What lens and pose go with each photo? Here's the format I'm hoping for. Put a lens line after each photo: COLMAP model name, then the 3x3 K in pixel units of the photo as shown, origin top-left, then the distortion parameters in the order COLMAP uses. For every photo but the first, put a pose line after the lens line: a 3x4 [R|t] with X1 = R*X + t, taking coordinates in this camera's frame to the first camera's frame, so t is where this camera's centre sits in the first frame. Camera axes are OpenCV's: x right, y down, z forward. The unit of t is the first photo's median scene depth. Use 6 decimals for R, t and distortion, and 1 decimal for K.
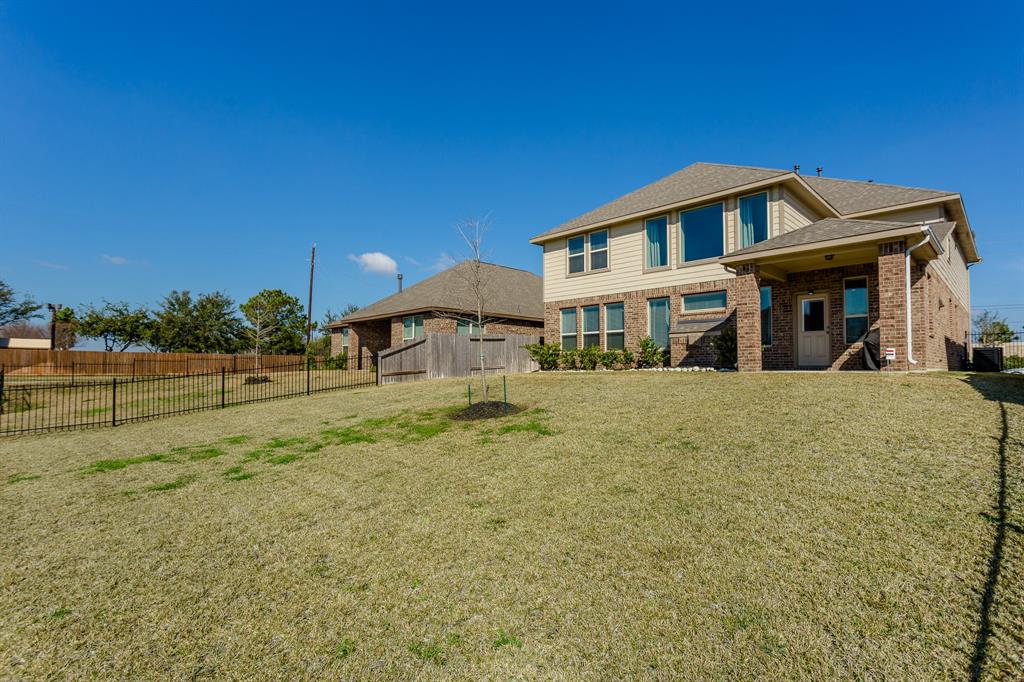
lens RADIAL K [[496.7, 0, 511.4], [0, 496.7, 357.3], [0, 0, 1]] dist [0.000876, 0.000169]
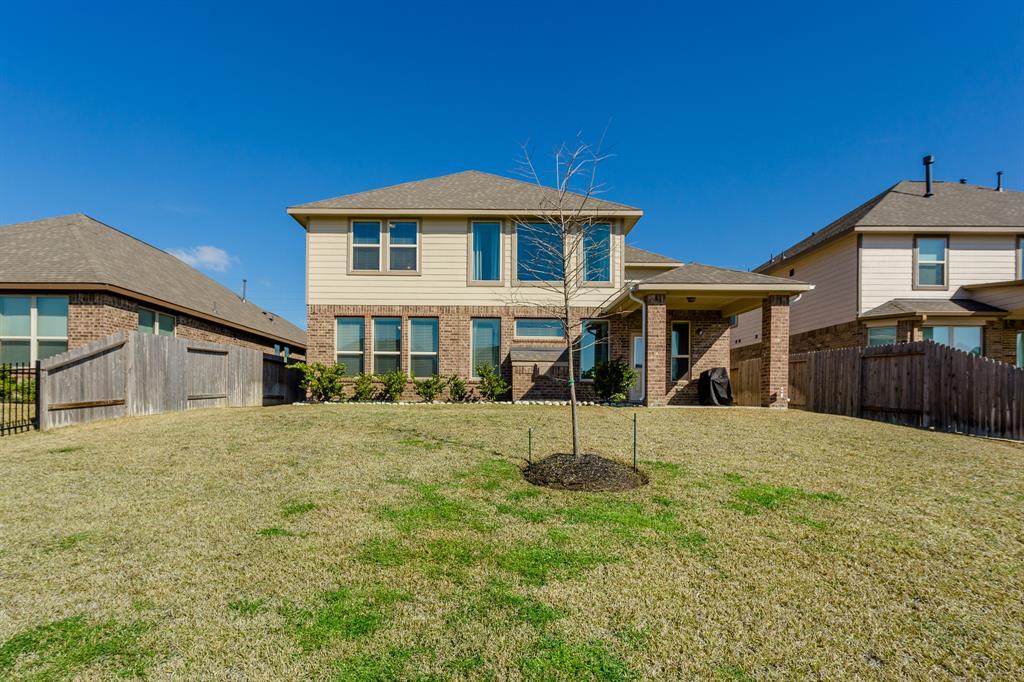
lens RADIAL K [[532.1, 0, 484.0], [0, 532.1, 404.5], [0, 0, 1]] dist [-0.002081, -0.000250]
pose [[0.711132, 0.005628, 0.703036, -0.321858], [-0.028964, 0.999354, 0.021297, 0.008354], [-0.702462, -0.035508, 0.710835, 0.331934]]
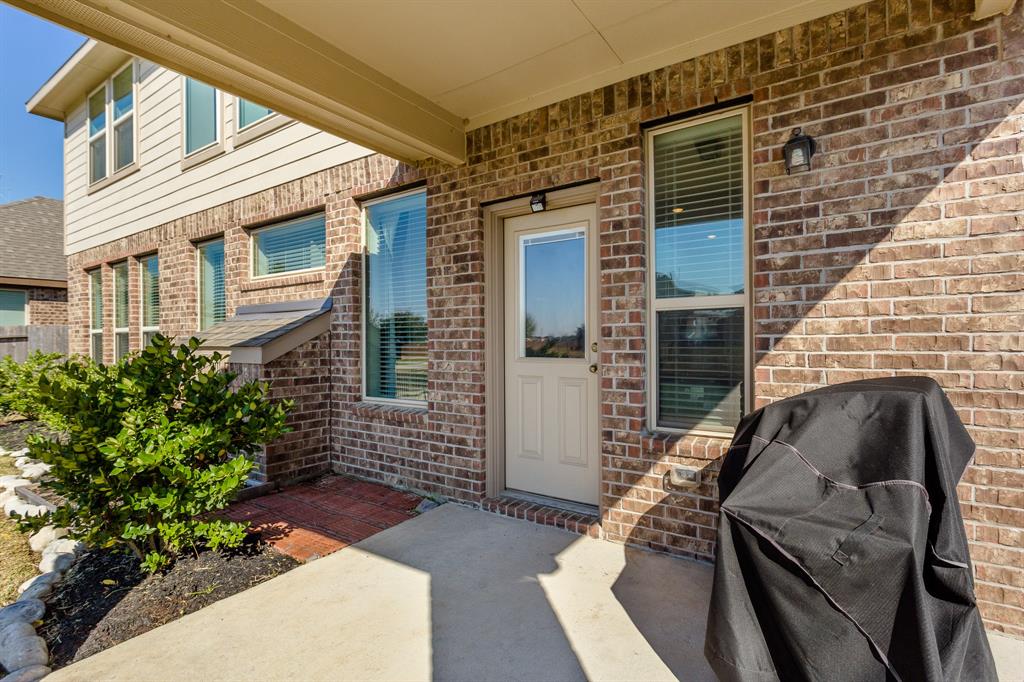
lens RADIAL K [[496.8, 0, 512.0], [0, 496.8, 341.0], [0, 0, 1]] dist [0.003082, 0.000717]
pose [[0.981784, -0.005097, 0.189931, 0.412711], [0.001300, 0.999797, 0.020114, -0.051019], [-0.189995, -0.019501, 0.981591, 0.578008]]
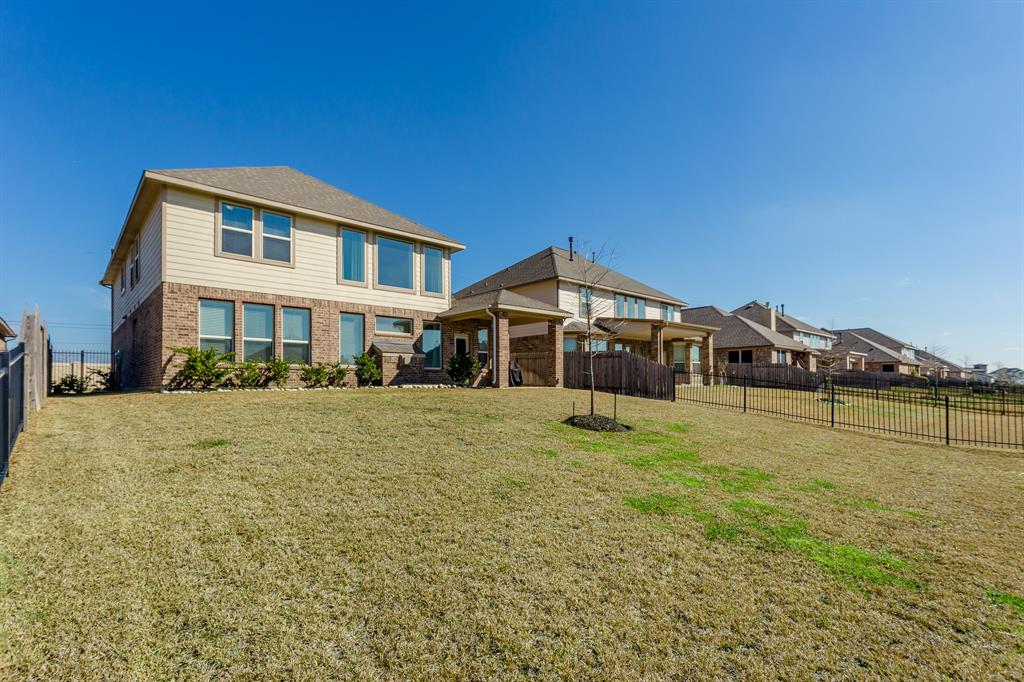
lens RADIAL K [[488.2, 0, 499.3], [0, 488.2, 378.8], [0, 0, 1]] dist [0.001307, 0.000173]
pose [[0.055721, 0.013431, 0.998356, -0.600464], [-0.020241, 0.999719, -0.012319, 0.013725], [-0.998241, -0.019521, 0.055977, 0.618353]]
